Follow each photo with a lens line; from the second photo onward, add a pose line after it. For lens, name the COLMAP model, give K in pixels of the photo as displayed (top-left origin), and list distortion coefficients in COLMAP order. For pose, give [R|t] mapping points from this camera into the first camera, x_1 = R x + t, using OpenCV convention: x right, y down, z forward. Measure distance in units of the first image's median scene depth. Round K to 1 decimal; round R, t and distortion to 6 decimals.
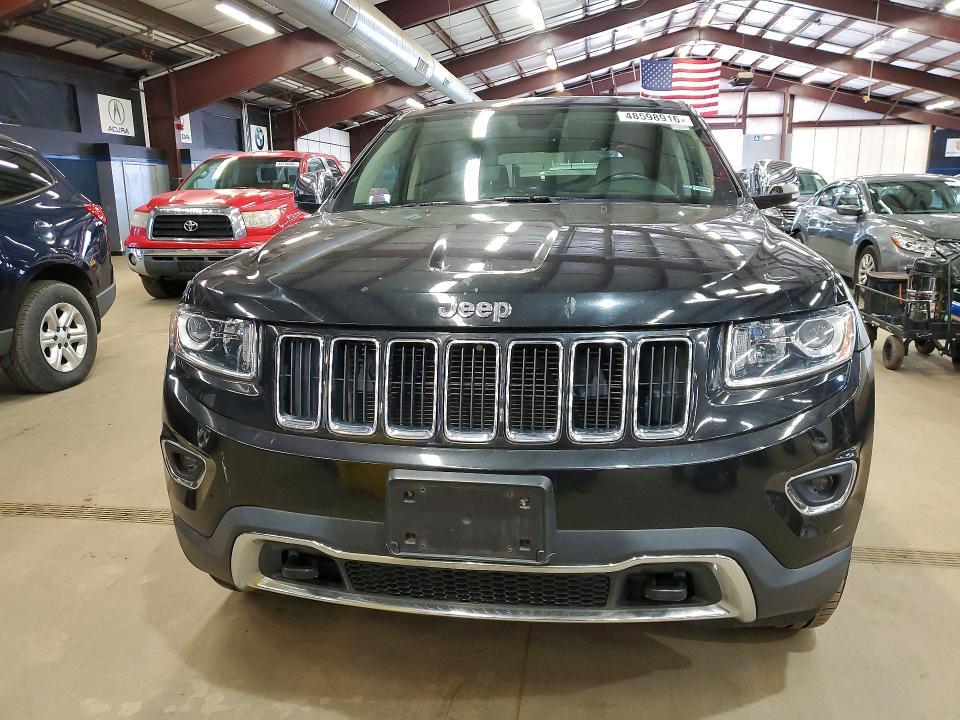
lens RADIAL K [[744.9, 0, 480.0], [0, 744.9, 360.0], [0, 0, 1]] dist [0.007149, 0.008618]
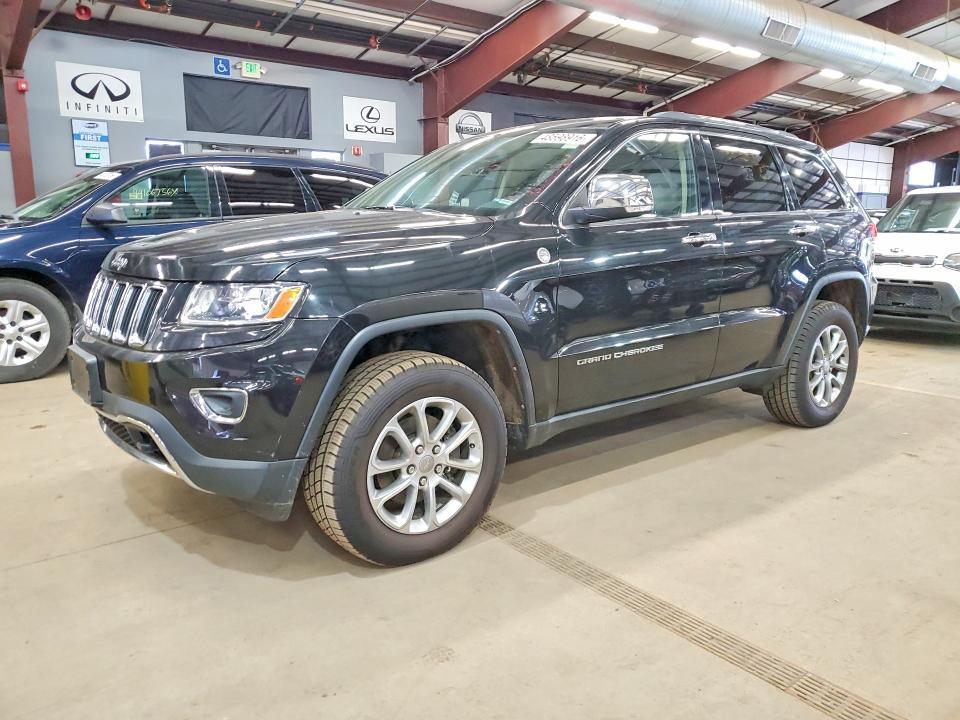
lens RADIAL K [[744.9, 0, 480.0], [0, 744.9, 360.0], [0, 0, 1]] dist [0.007149, 0.008618]
pose [[0.737915, 0.147170, -0.658652, 0.188666], [-0.163513, 0.985844, 0.037087, -0.006291], [0.654786, 0.080331, 0.751534, 0.023418]]
